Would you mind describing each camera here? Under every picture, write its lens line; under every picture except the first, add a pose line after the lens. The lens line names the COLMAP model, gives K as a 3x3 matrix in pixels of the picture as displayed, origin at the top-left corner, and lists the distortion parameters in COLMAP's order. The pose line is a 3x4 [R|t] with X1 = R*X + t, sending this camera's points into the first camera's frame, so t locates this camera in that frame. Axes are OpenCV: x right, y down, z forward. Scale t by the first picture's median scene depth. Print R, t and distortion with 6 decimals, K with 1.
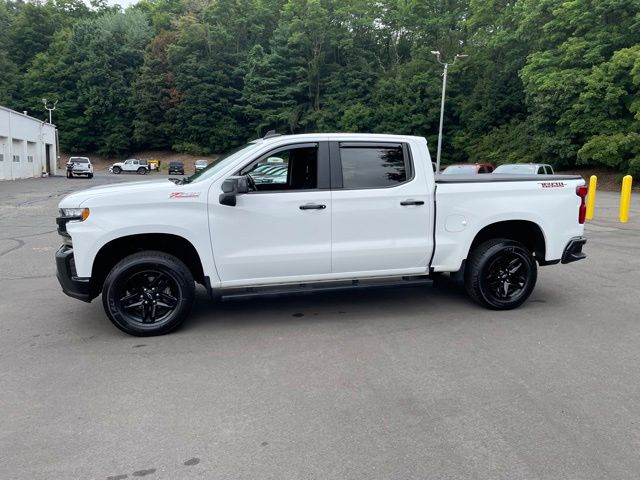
lens RADIAL K [[480.1, 0, 320.9], [0, 480.1, 236.1], [0, 0, 1]] dist [0.084426, -0.107678]
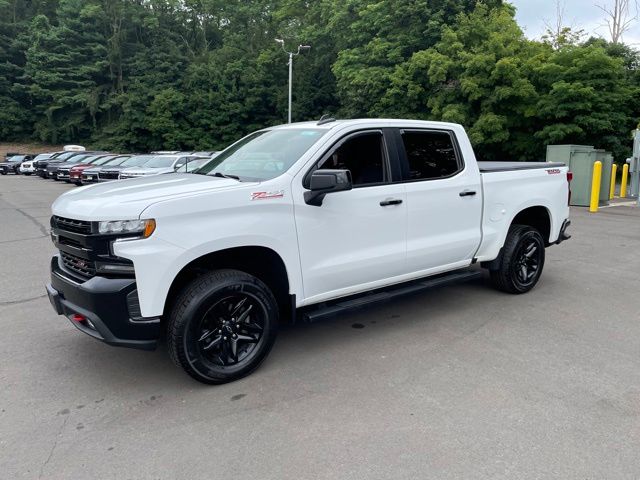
lens RADIAL K [[479.3, 0, 319.0], [0, 479.3, 235.2], [0, 0, 1]] dist [0.087215, -0.111846]
pose [[0.924008, -0.071056, 0.375714, -0.031712], [0.063179, 0.997448, 0.033262, -0.002572], [-0.377119, -0.006997, 0.926139, 0.015572]]
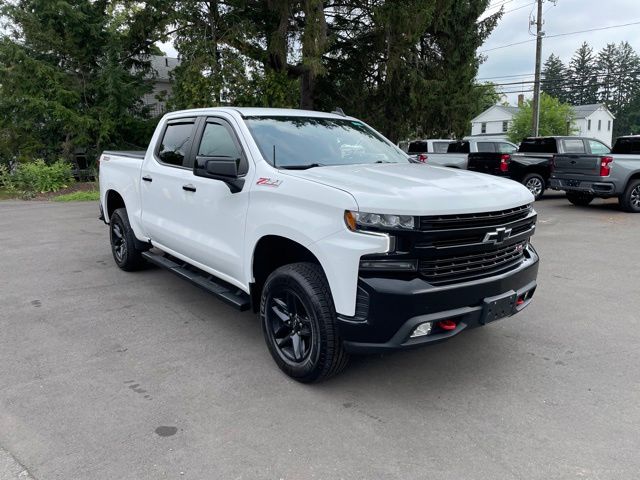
lens RADIAL K [[479.3, 0, 319.0], [0, 479.3, 235.2], [0, 0, 1]] dist [0.087215, -0.111846]
pose [[-0.412195, -0.170193, 0.895059, -0.070192], [0.127389, 0.961982, 0.241583, -0.015024], [-0.902146, 0.213600, -0.374843, 0.102961]]
